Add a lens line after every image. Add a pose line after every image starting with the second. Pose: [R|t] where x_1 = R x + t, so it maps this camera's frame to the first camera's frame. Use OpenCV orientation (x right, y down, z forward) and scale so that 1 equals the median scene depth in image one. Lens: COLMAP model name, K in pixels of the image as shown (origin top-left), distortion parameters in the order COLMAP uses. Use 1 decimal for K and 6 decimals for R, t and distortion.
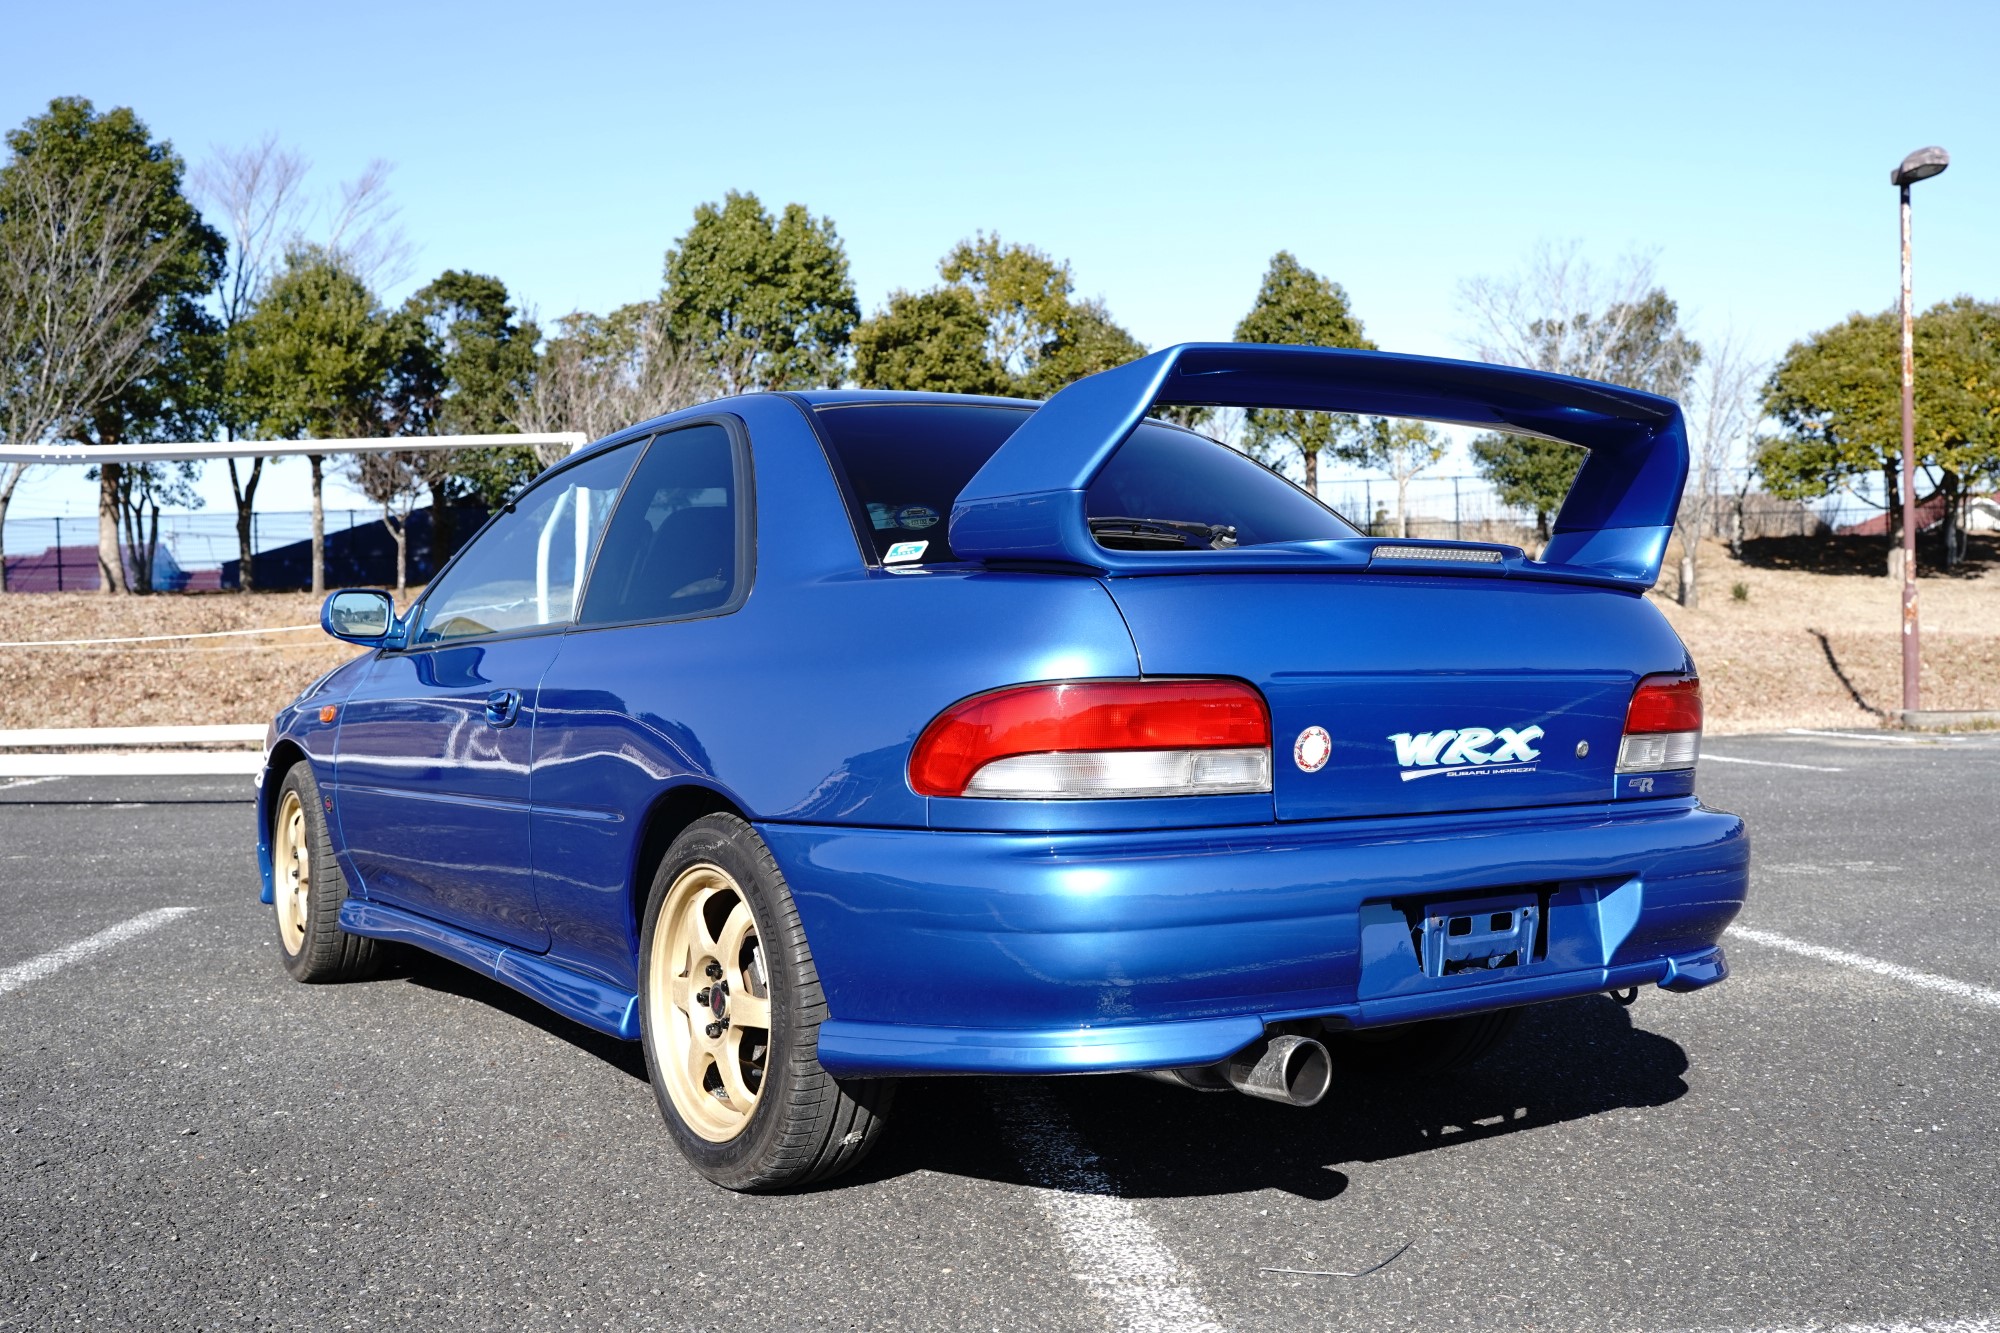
lens RADIAL K [[1945.8, 0, 997.5], [0, 1945.8, 672.0], [0, 0, 1]] dist [-0.002774, 0.001043]
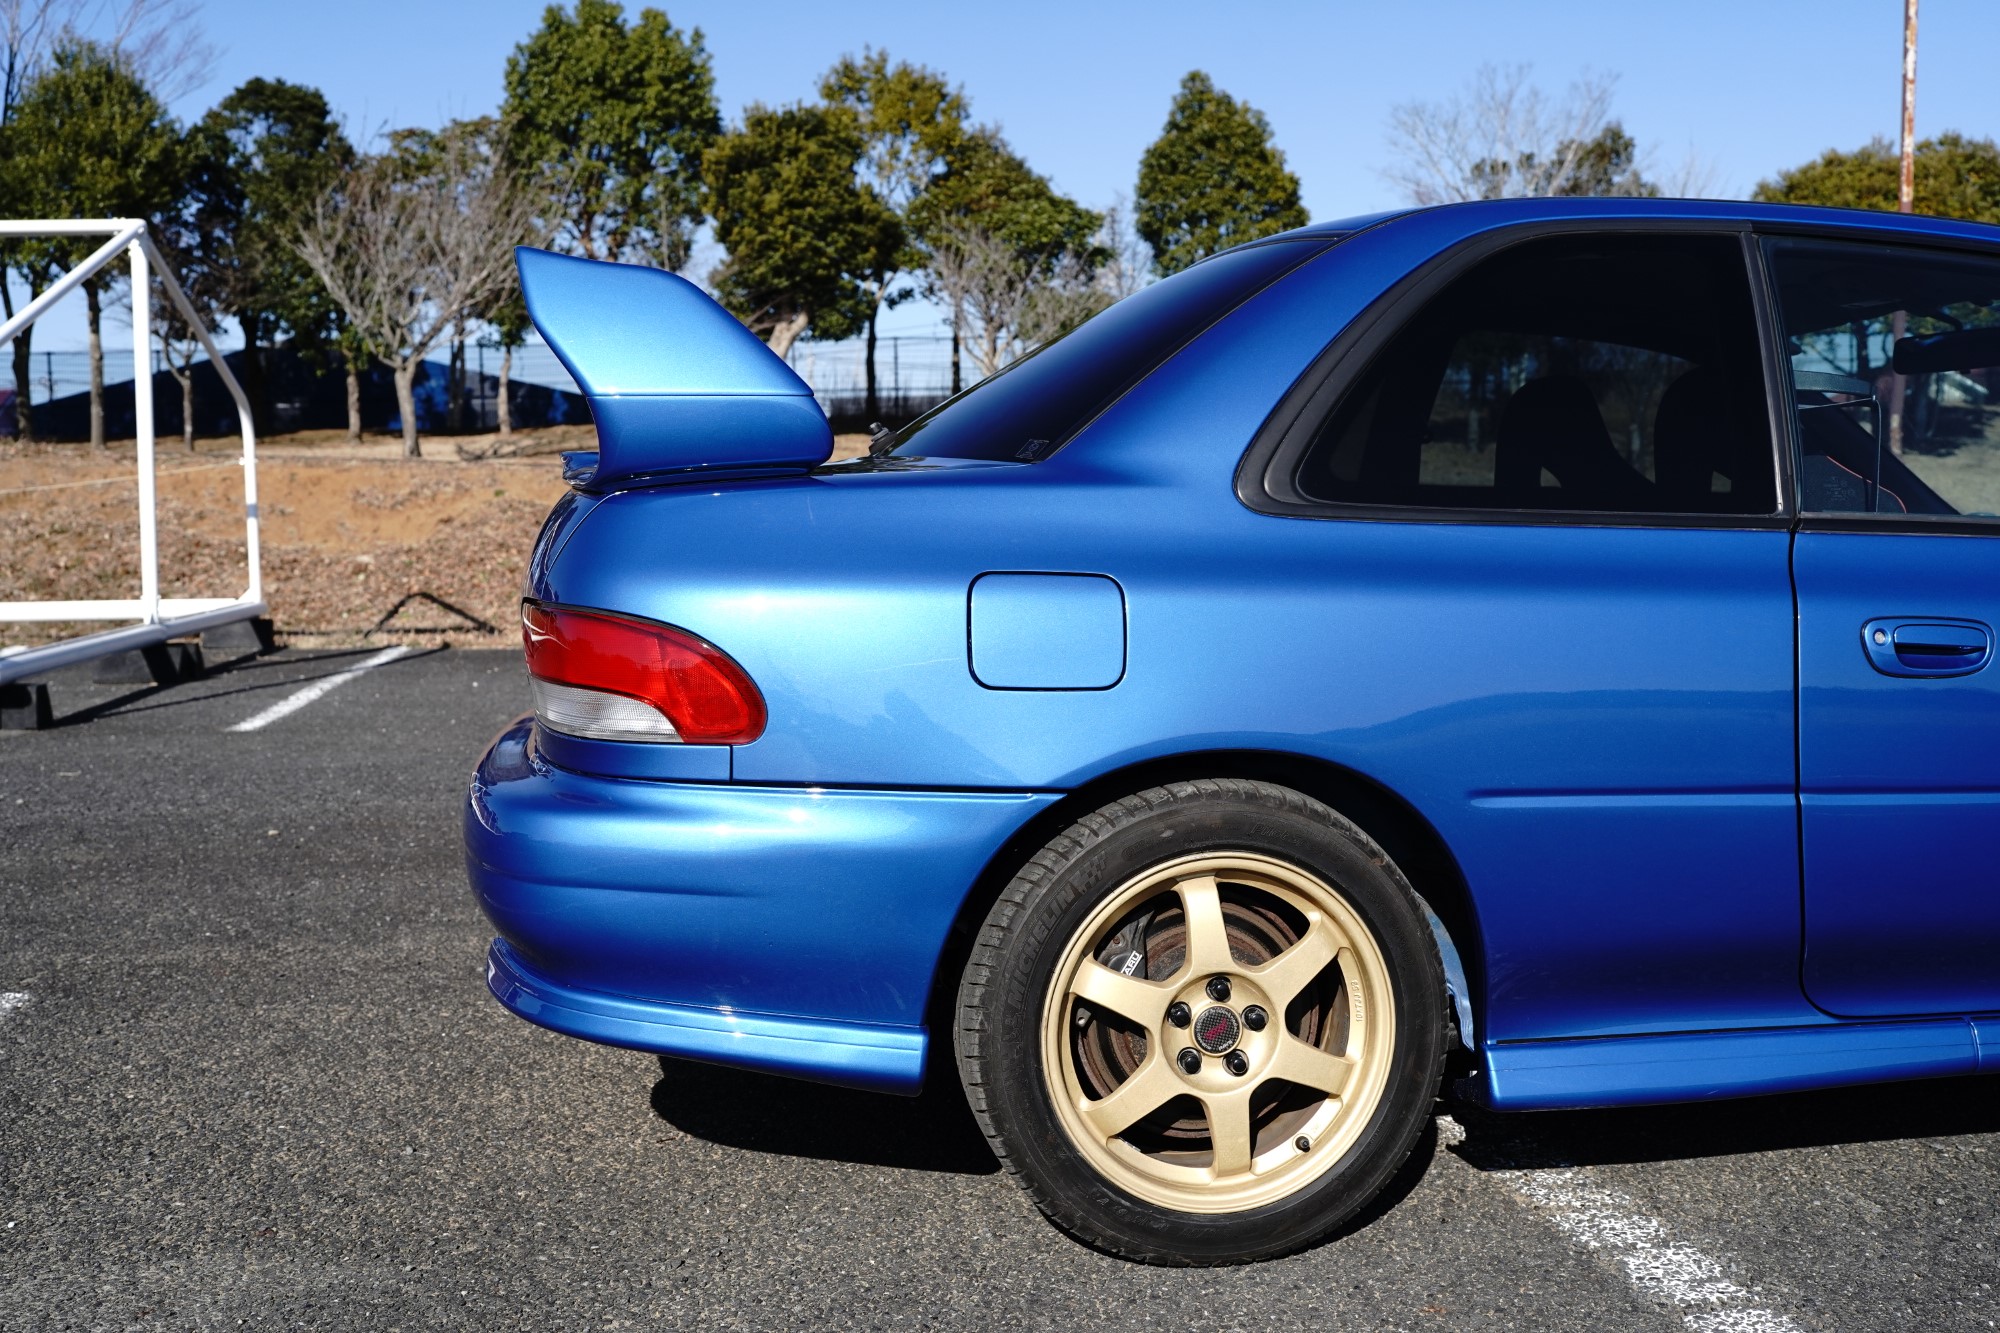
lens RADIAL K [[1947.6, 0, 1000.0], [0, 1947.6, 666.5], [0, 0, 1]] dist [-0.007941, 0.011671]
pose [[0.999688, 0.009459, 0.023117, 0.040047], [-0.010980, 0.997720, 0.066593, -0.002352], [-0.022434, -0.066826, 0.997512, 0.098324]]
